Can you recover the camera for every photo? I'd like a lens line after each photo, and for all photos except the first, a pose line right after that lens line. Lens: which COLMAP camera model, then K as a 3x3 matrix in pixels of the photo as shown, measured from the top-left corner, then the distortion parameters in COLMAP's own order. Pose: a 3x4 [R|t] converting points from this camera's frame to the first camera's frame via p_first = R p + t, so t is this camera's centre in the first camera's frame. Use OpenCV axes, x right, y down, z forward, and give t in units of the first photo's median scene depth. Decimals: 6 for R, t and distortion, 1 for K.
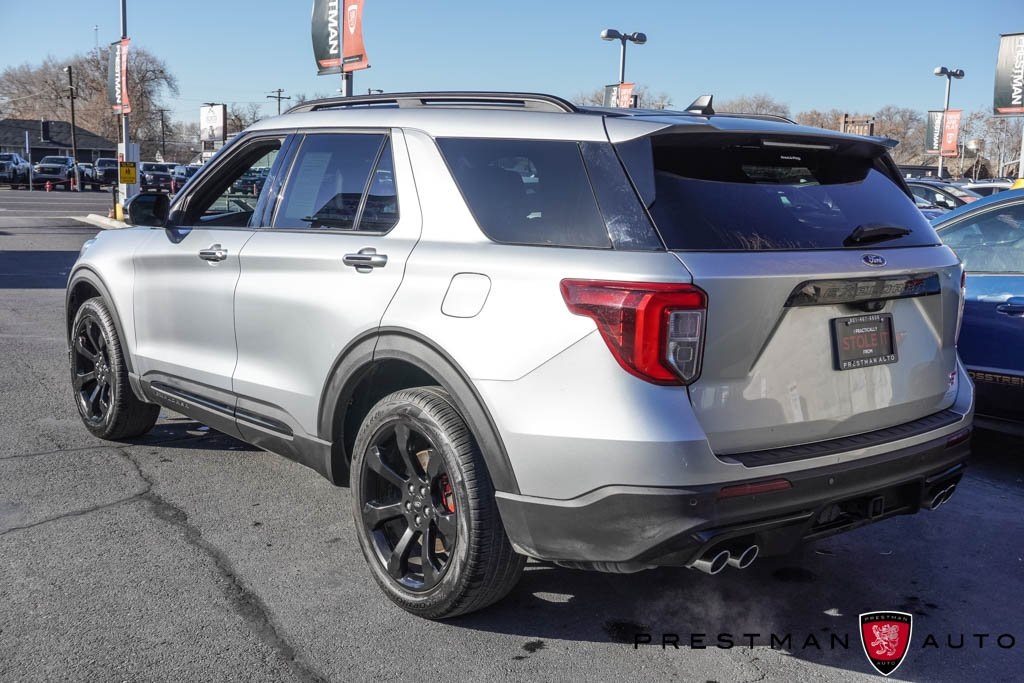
lens RADIAL K [[1146.7, 0, 512.2], [0, 1146.7, 339.6], [0, 0, 1]] dist [-0.003634, 0.000000]
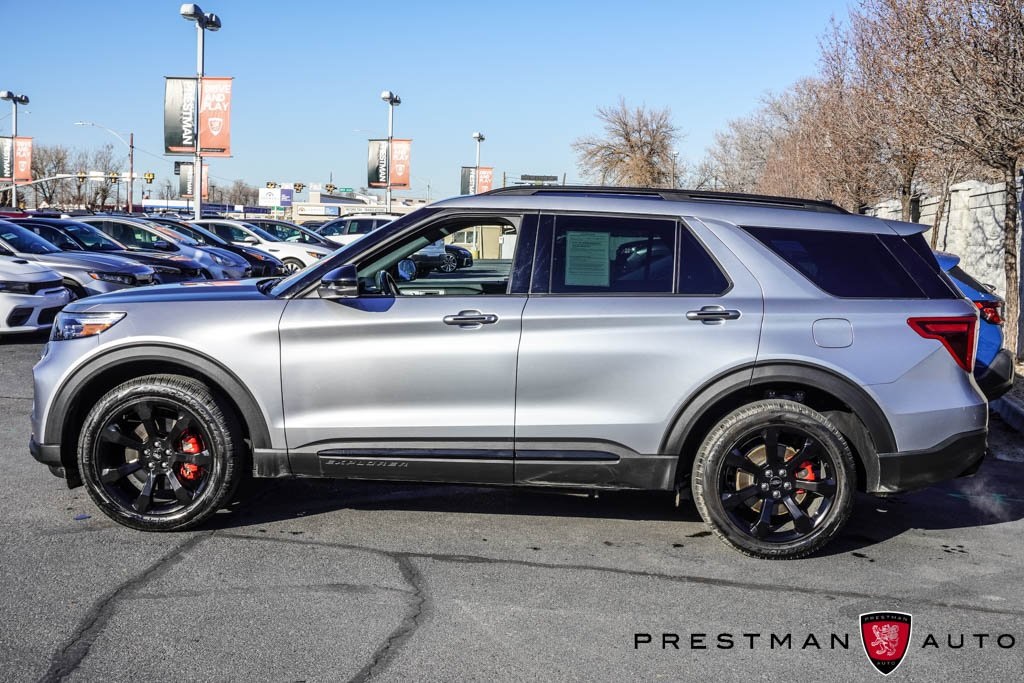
lens RADIAL K [[1237.8, 0, 512.4], [0, 1237.8, 343.3], [0, 0, 1]] dist [0.022541, 0.000000]
pose [[0.630700, -0.074497, 0.772443, -1.168229], [0.092698, 0.995487, 0.020320, -0.072217], [-0.770470, 0.058788, 0.634759, 0.203514]]
